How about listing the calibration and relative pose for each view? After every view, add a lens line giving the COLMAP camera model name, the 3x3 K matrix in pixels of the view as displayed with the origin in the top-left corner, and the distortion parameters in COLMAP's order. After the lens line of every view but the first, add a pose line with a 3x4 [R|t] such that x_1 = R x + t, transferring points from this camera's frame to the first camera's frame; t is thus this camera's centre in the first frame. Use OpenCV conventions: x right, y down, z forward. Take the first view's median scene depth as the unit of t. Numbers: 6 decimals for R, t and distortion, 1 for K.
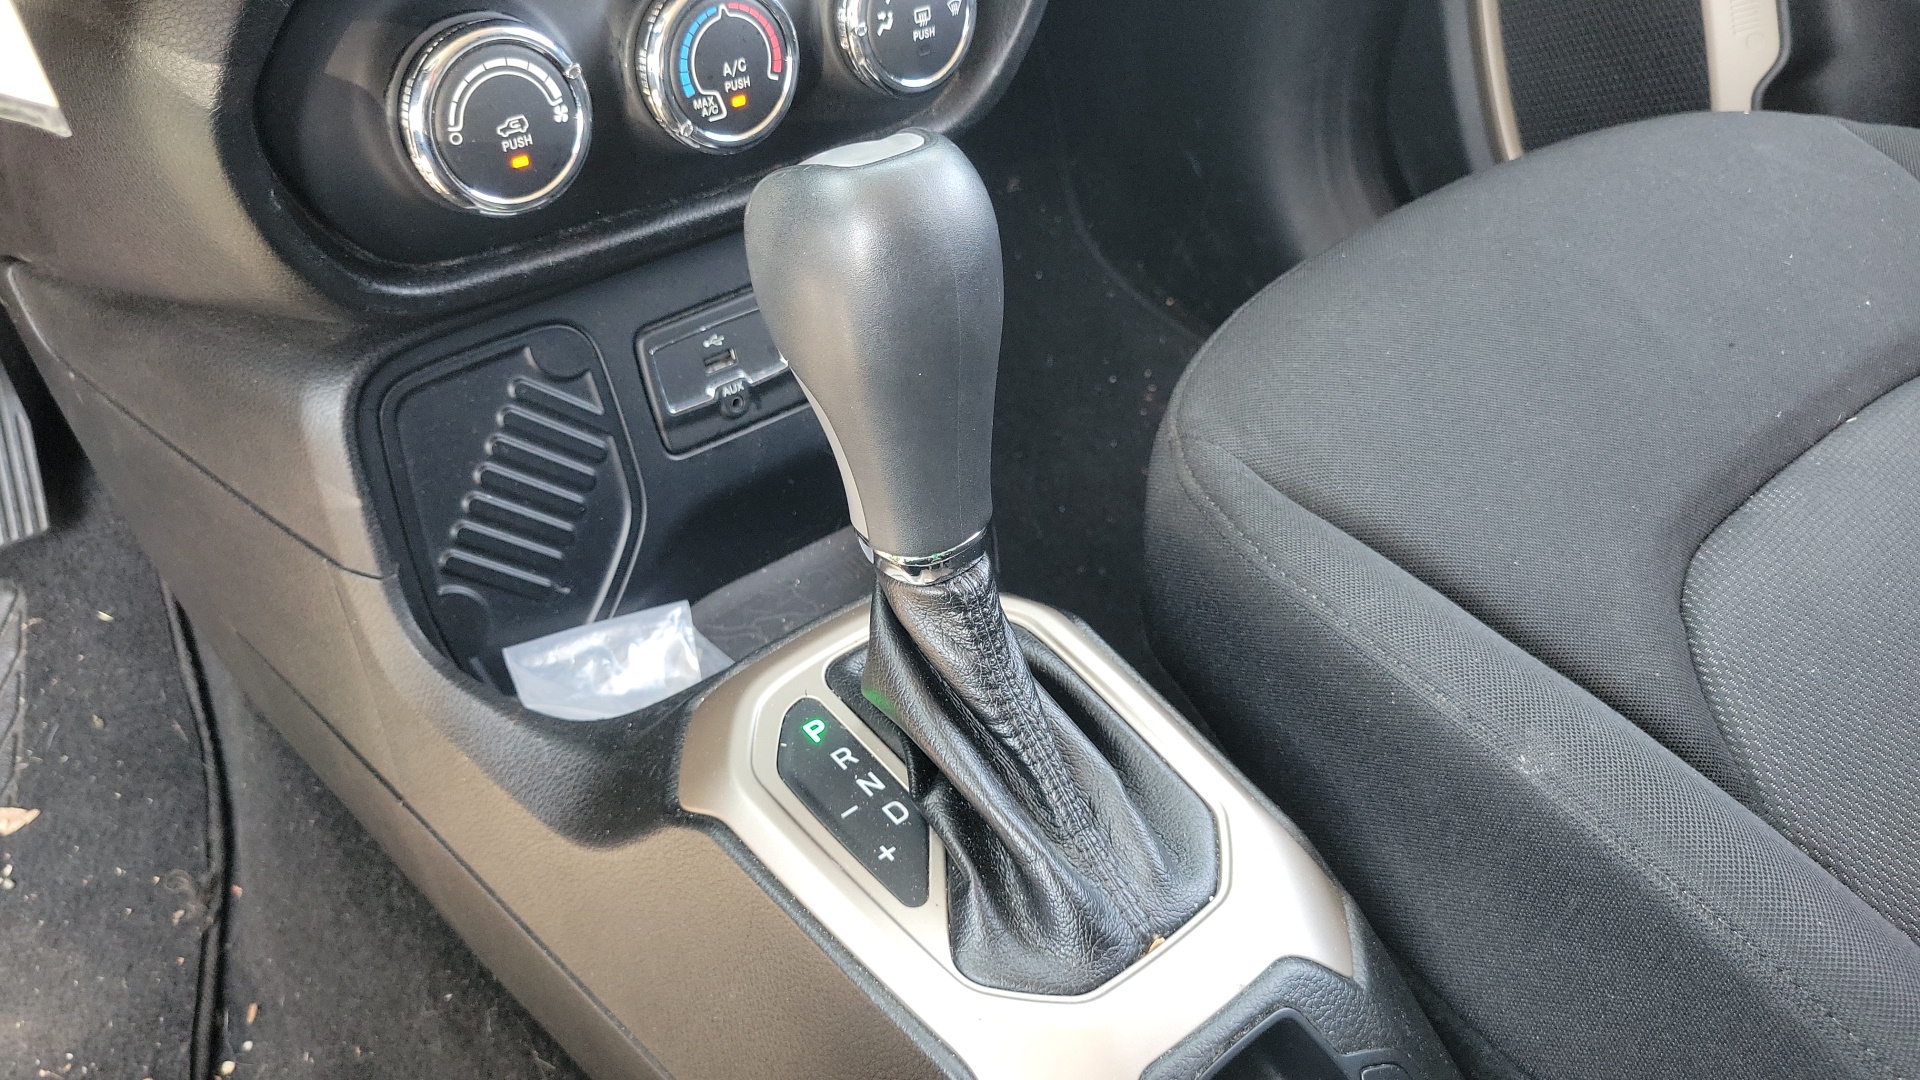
lens RADIAL K [[1469.5, 0, 951.6], [0, 1469.5, 537.9], [0, 0, 1]] dist [0.008065, 0.006951]
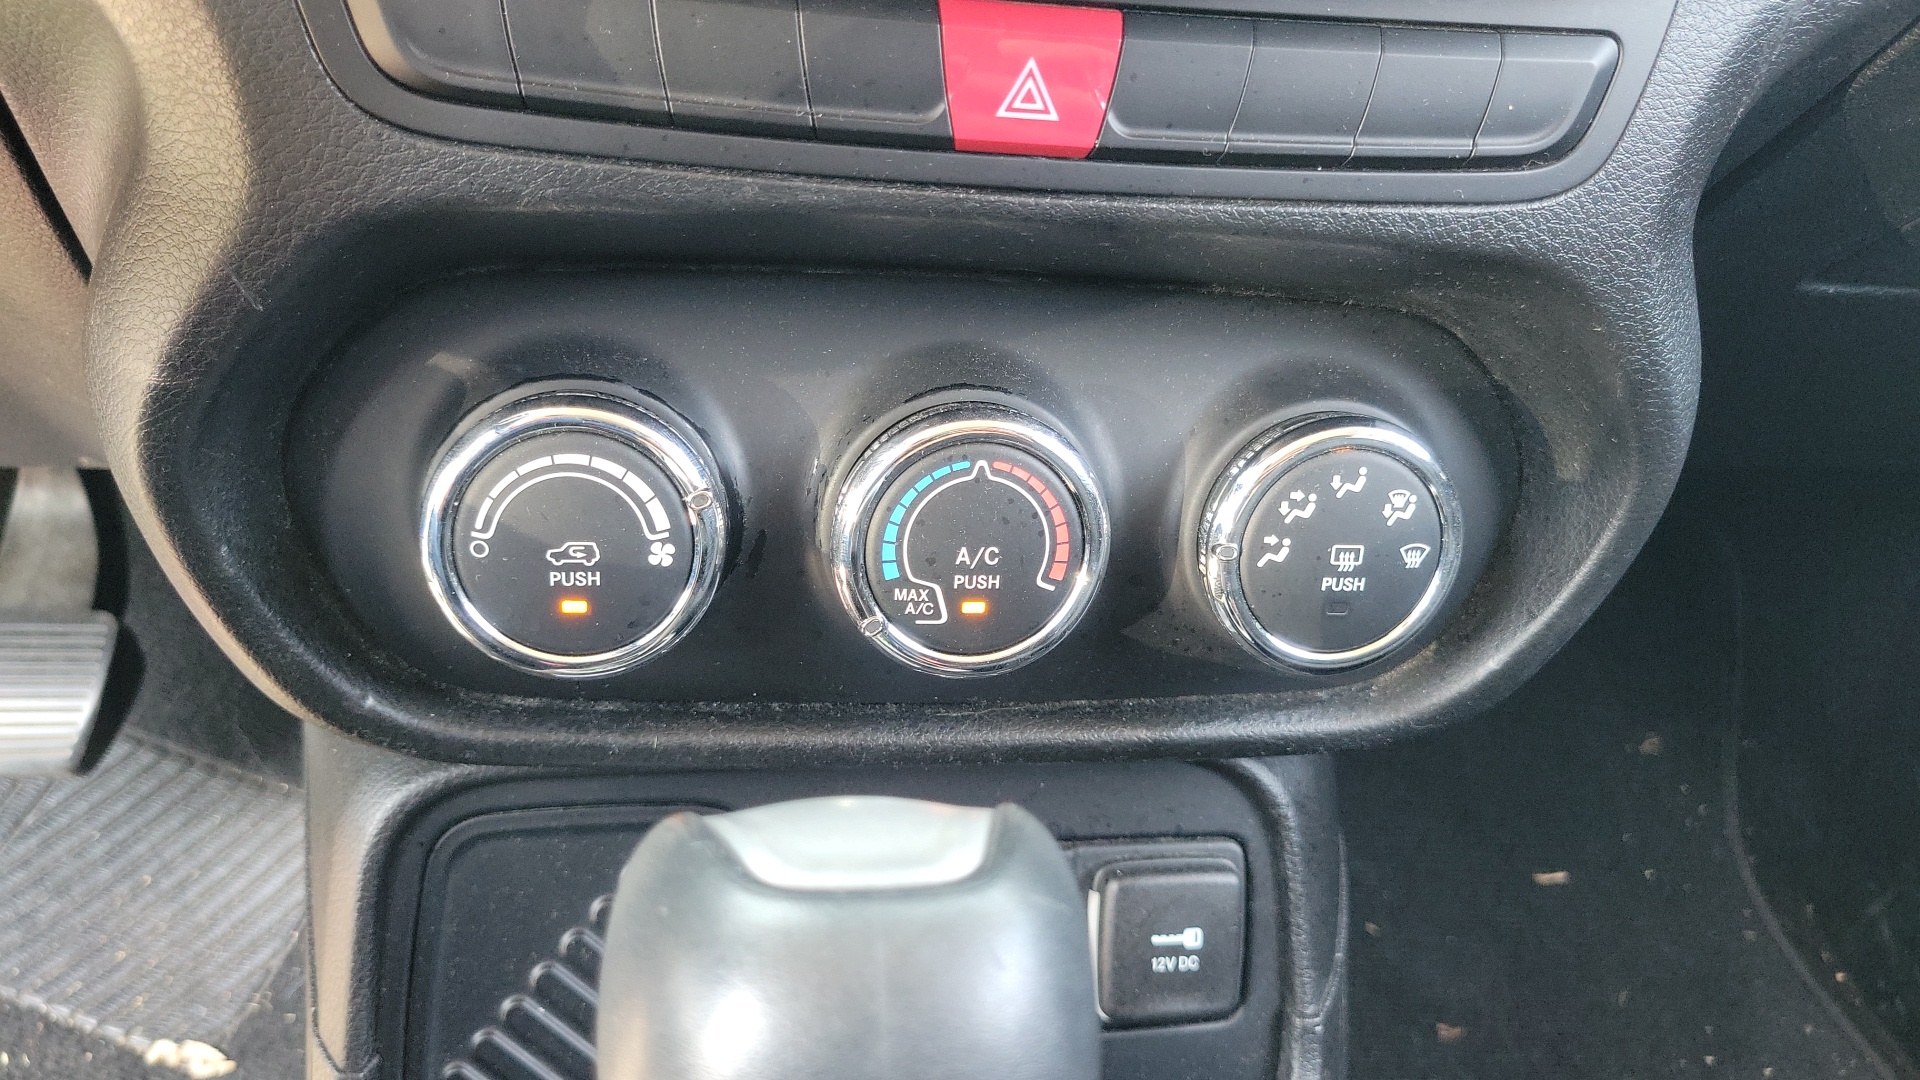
lens RADIAL K [[1469.5, 0, 951.6], [0, 1469.5, 537.9], [0, 0, 1]] dist [0.008065, 0.006951]
pose [[0.852397, 0.275209, -0.444611, 0.114600], [-0.375508, 0.913898, -0.154223, -0.227929], [0.363885, 0.298414, 0.882347, 0.450654]]
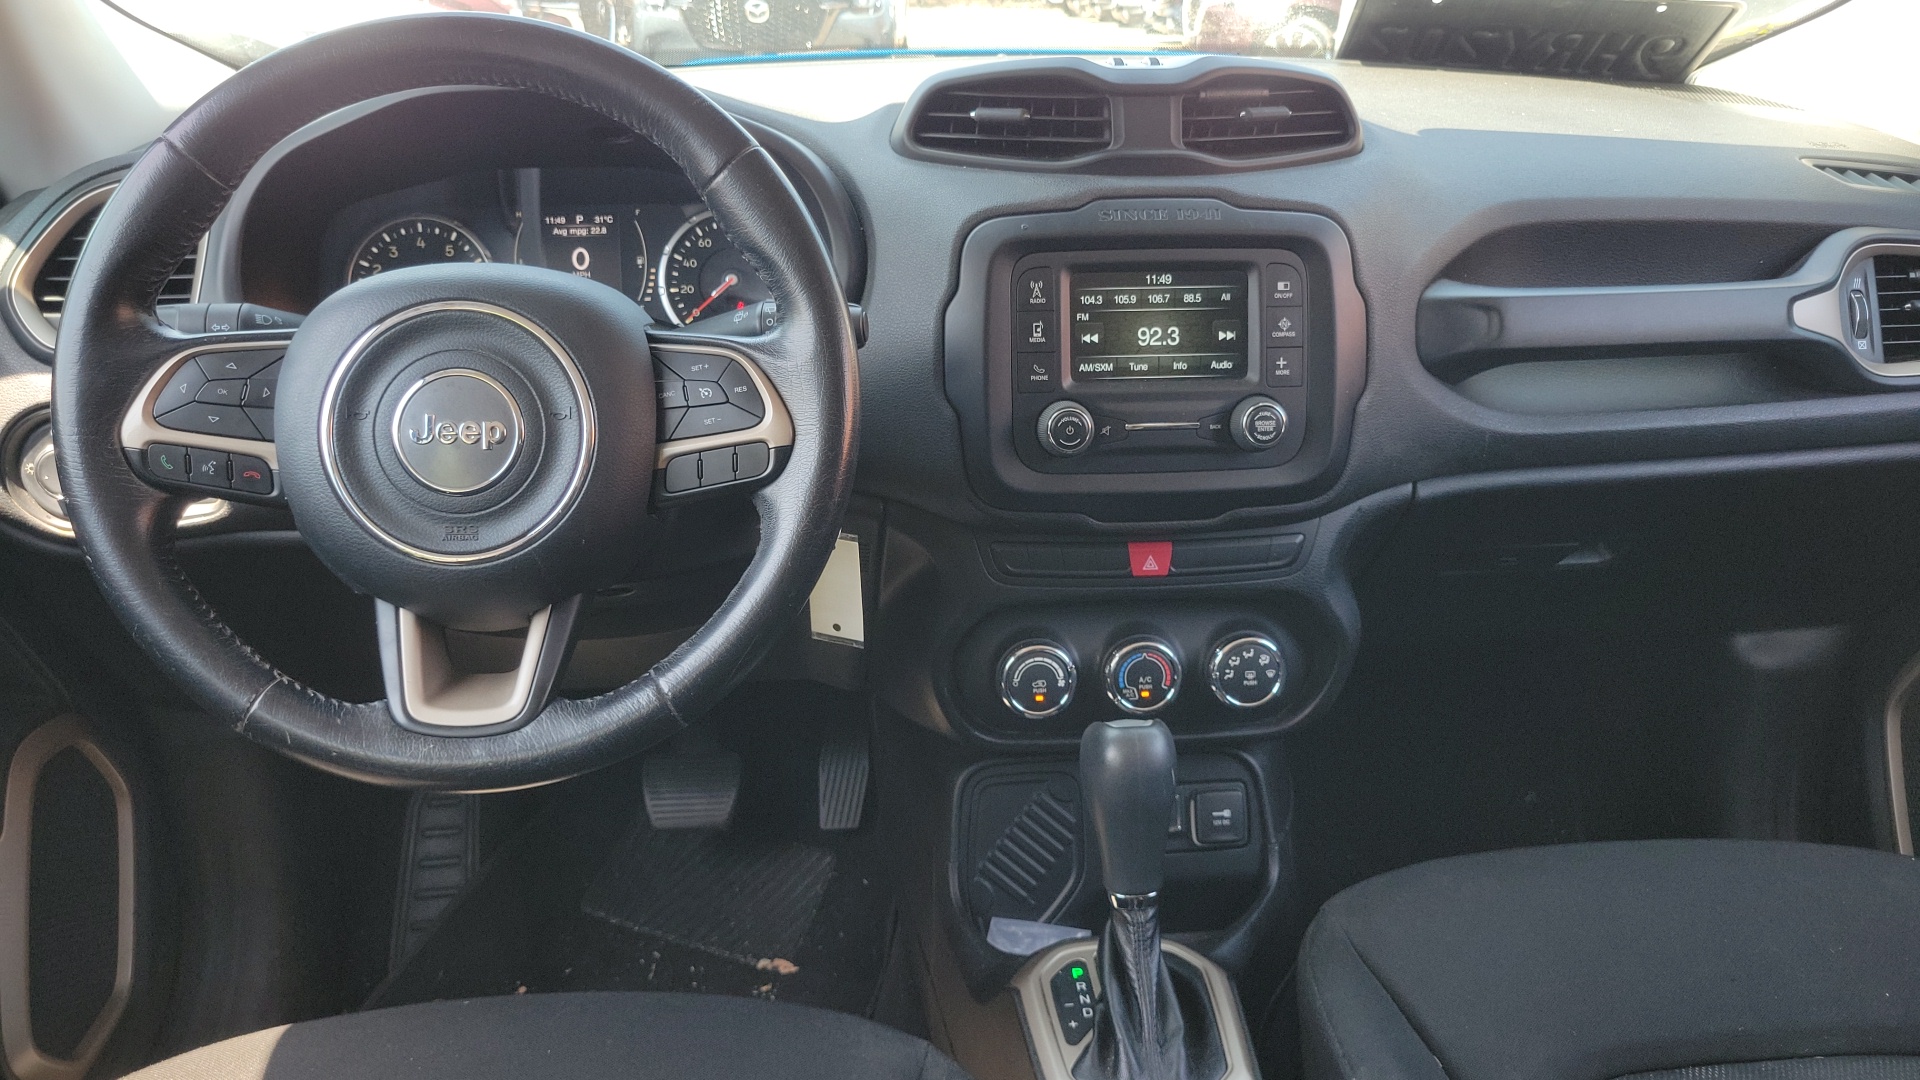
lens RADIAL K [[1452.6, 0, 960.5], [0, 1452.6, 559.1], [0, 0, 1]] dist [0.015881, 0.002163]
pose [[0.818211, 0.160937, -0.551933, 0.824788], [-0.340477, 0.909206, -0.239624, 0.144712], [0.463257, 0.383983, 0.798718, -0.990424]]
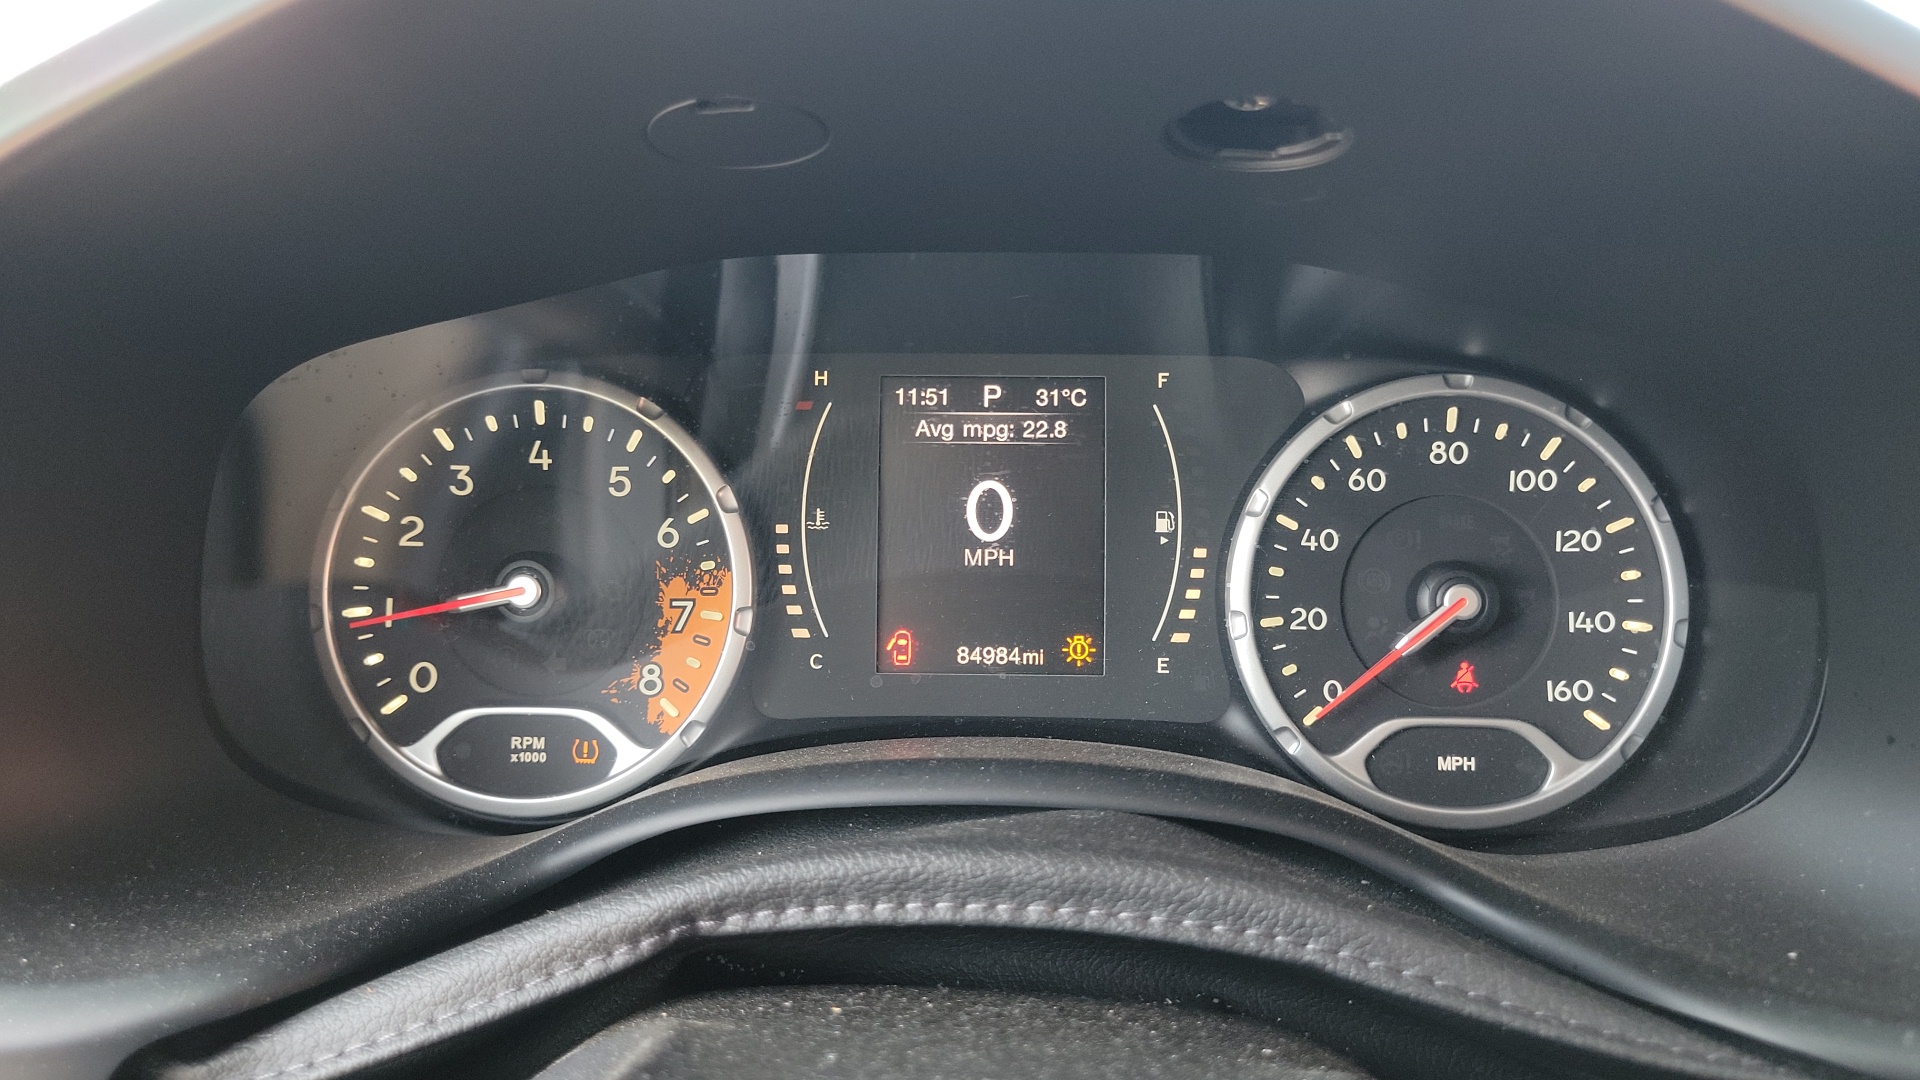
lens RADIAL K [[1453.1, 0, 964.1], [0, 1453.1, 546.8], [0, 0, 1]] dist [0.005604, -0.000542]
pose [[0.739461, 0.173530, -0.650450, -0.601731], [-0.412925, 0.880017, -0.234656, -0.466403], [0.531687, 0.442105, 0.722393, -0.121920]]
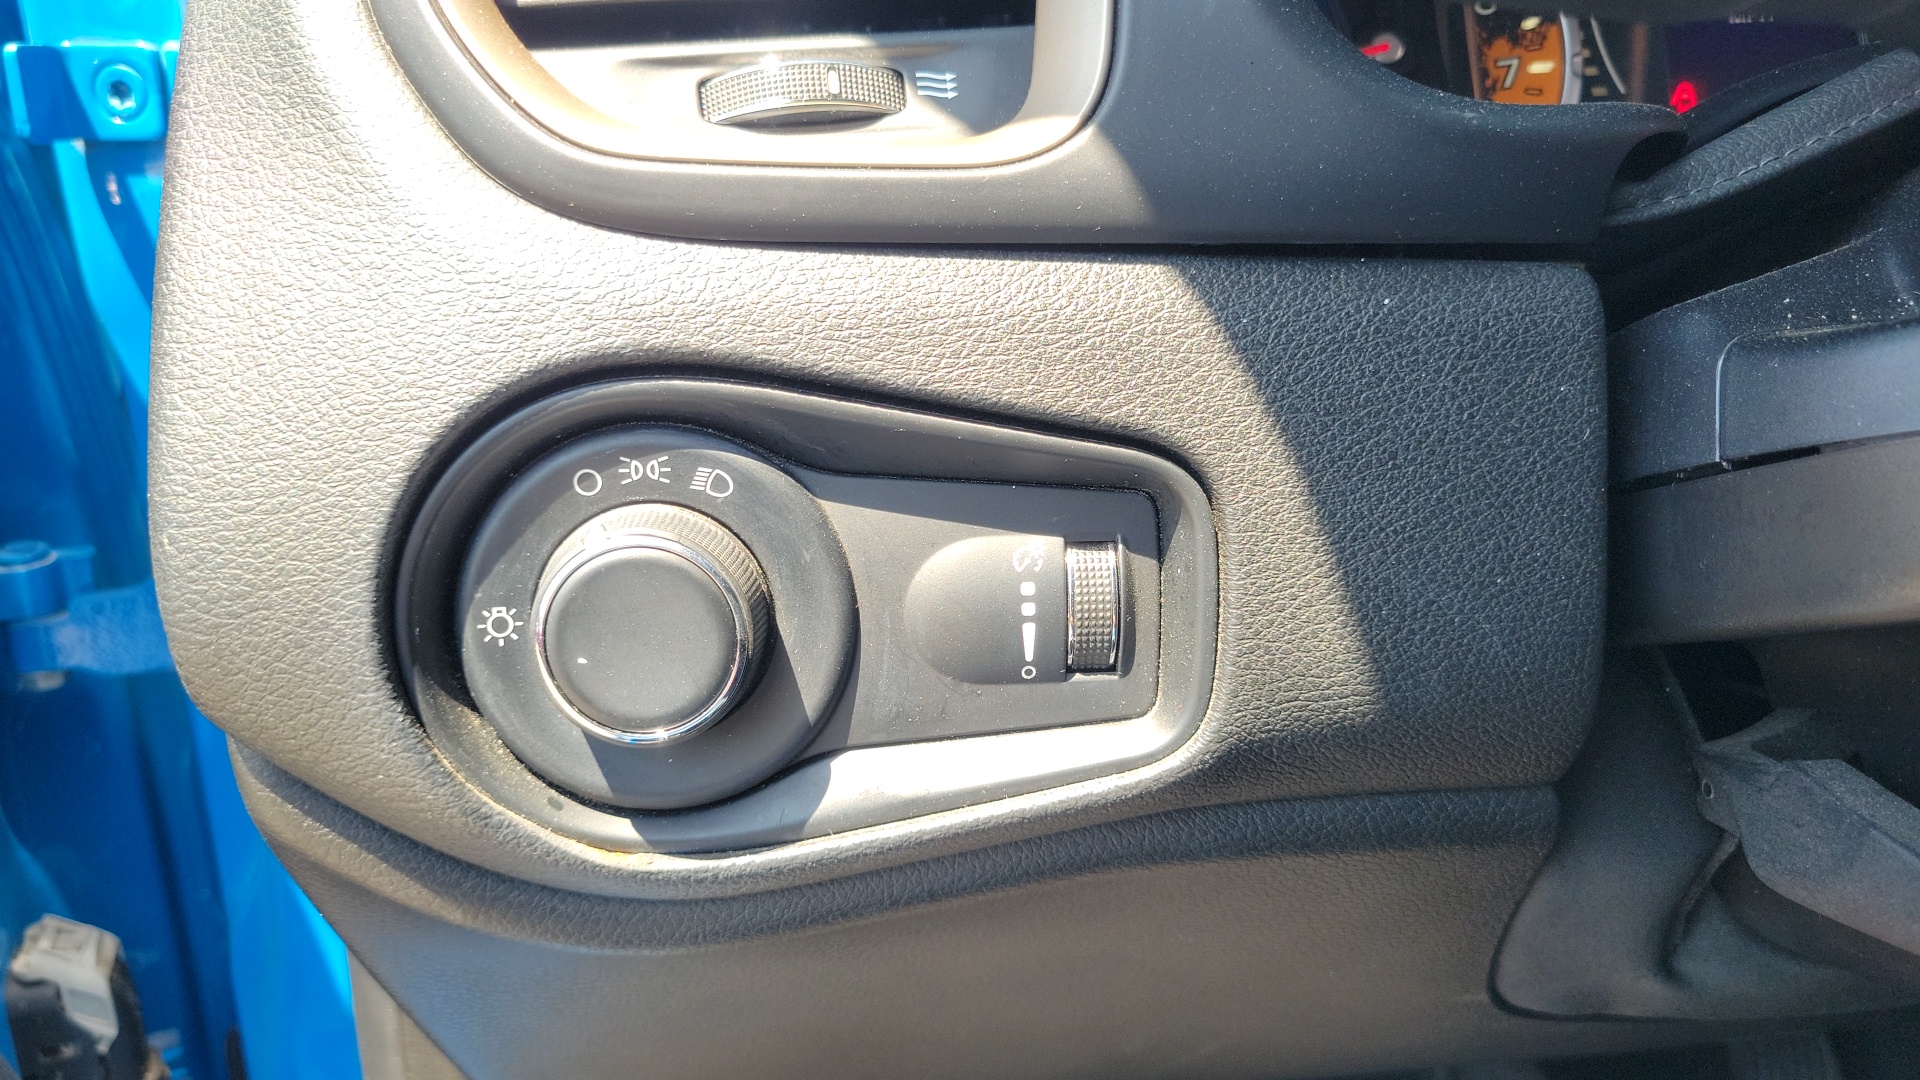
lens RADIAL K [[1482.5, 0, 952.4], [0, 1482.5, 537.0], [0, 0, 1]] dist [0.000582, -0.001206]
pose [[0.800135, 0.086752, -0.593514, -0.953467], [-0.306506, 0.909679, -0.280247, 0.051856], [0.515595, 0.406151, 0.754455, -0.337896]]
